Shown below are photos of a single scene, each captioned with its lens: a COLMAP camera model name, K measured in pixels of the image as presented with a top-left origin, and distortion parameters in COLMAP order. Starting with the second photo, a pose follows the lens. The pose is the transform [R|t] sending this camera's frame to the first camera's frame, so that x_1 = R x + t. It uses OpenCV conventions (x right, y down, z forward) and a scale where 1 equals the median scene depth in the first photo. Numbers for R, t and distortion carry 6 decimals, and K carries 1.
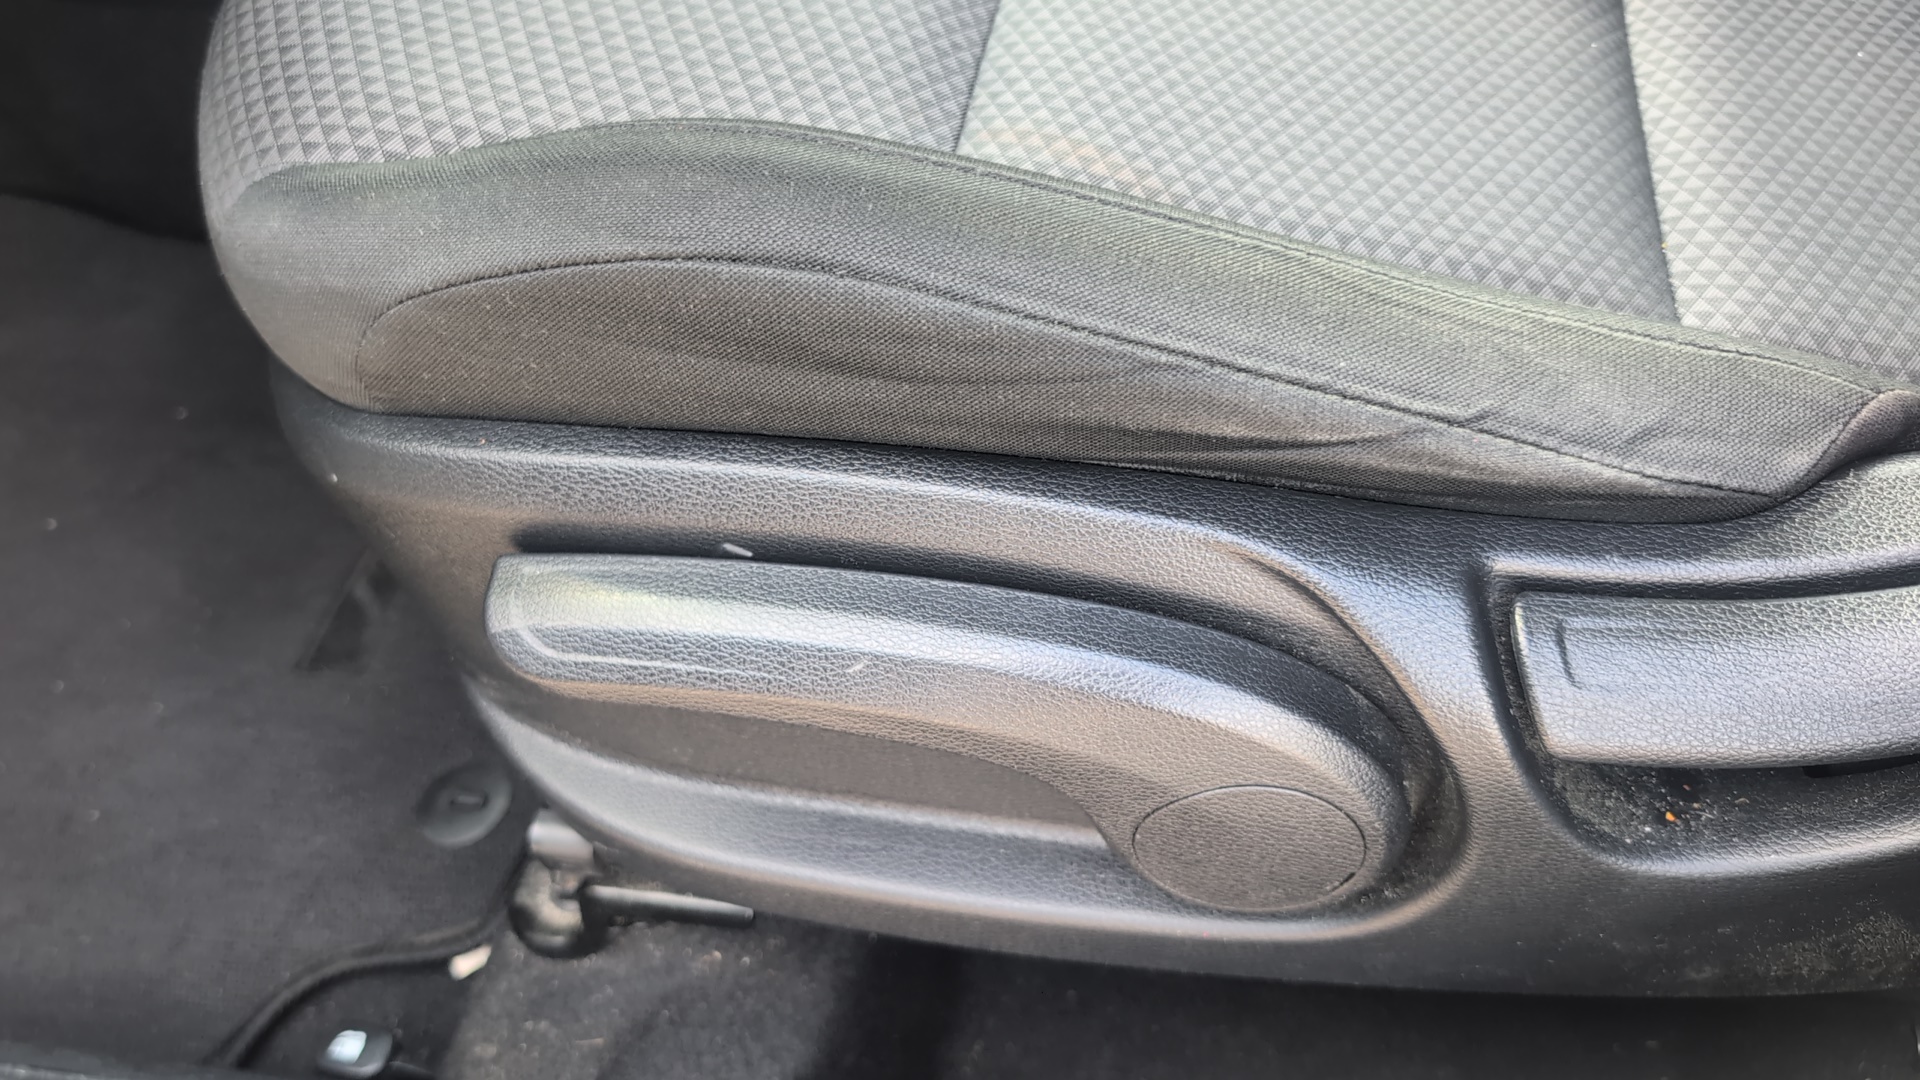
lens RADIAL K [[1575.1, 0, 960.8], [0, 1575.1, 543.3], [0, 0, 1]] dist [-0.010370, -0.003789]
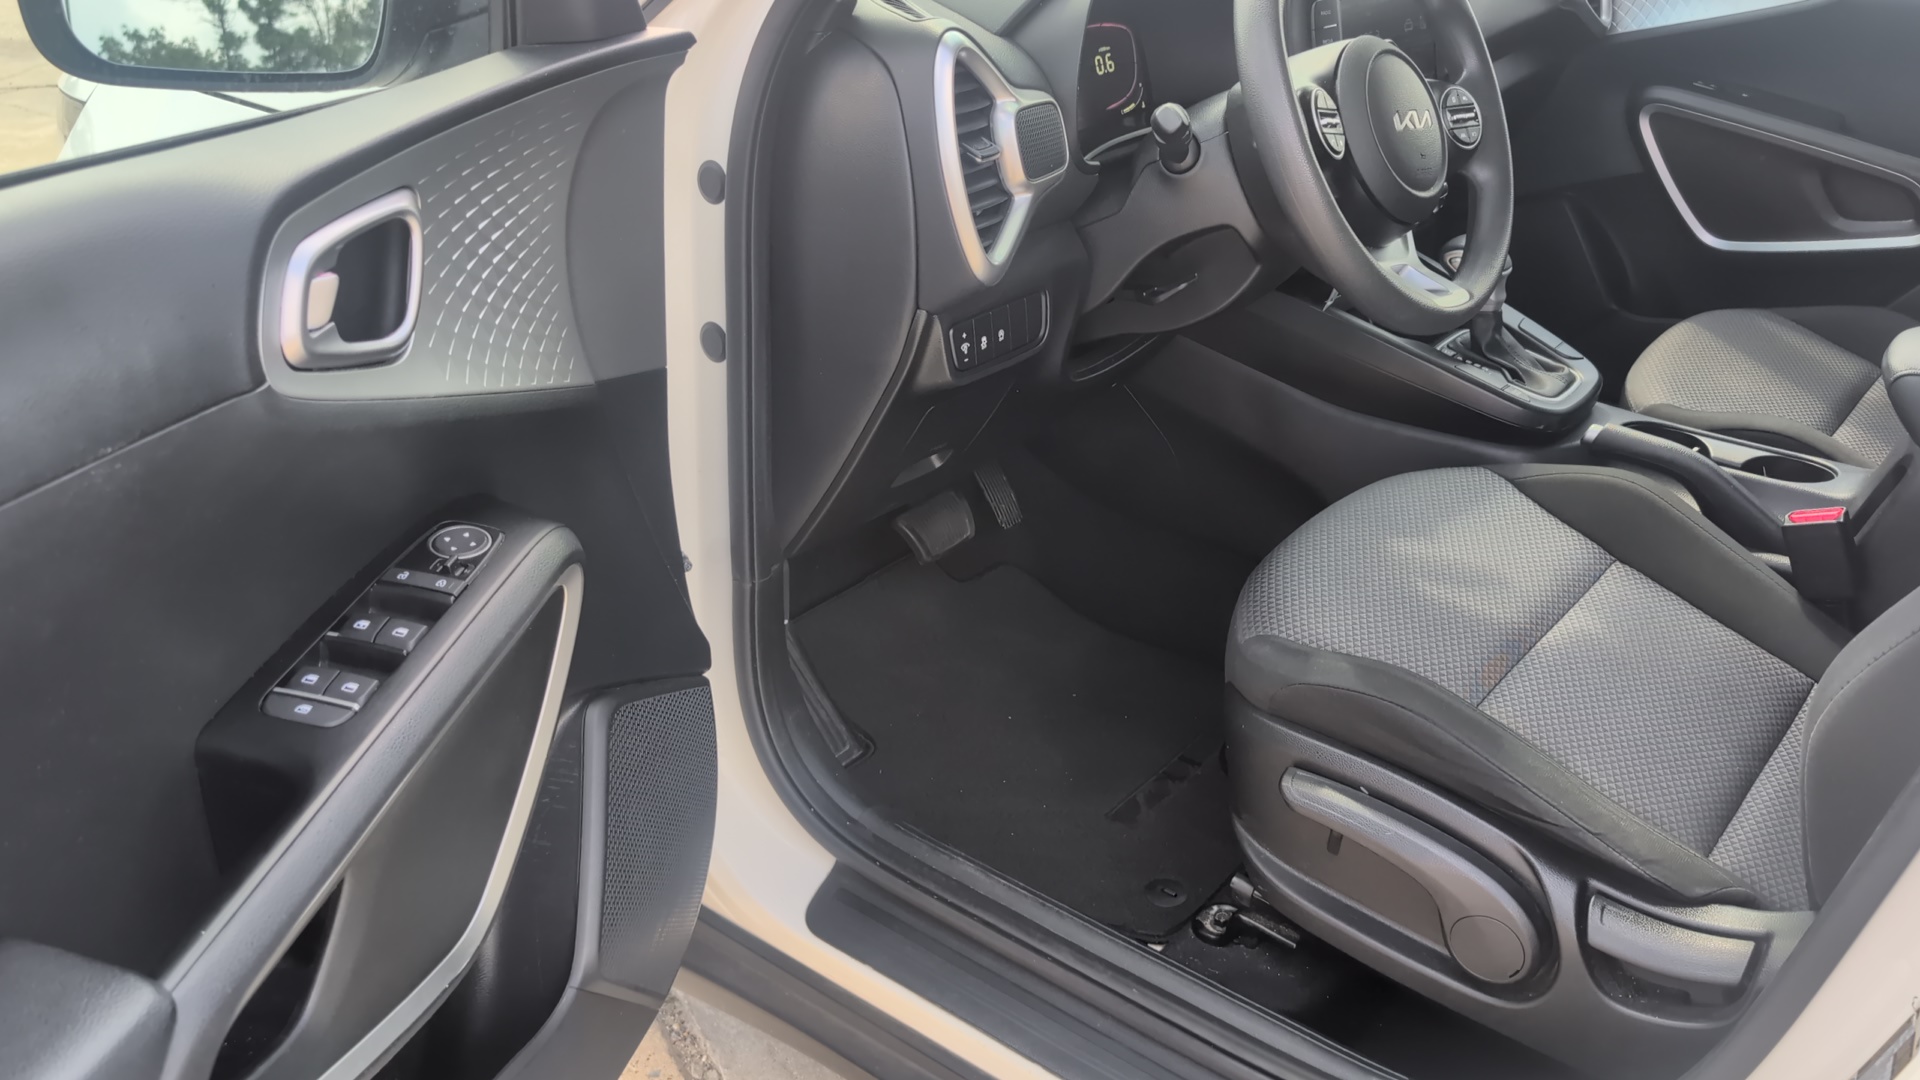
lens RADIAL K [[1575.1, 0, 953.4], [0, 1575.1, 540.7], [0, 0, 1]] dist [-0.010370, -0.003789]
pose [[0.863278, 0.339210, -0.373747, 0.175311], [-0.437785, 0.871749, -0.219998, 0.685081], [0.251188, 0.353540, 0.901063, -2.481910]]
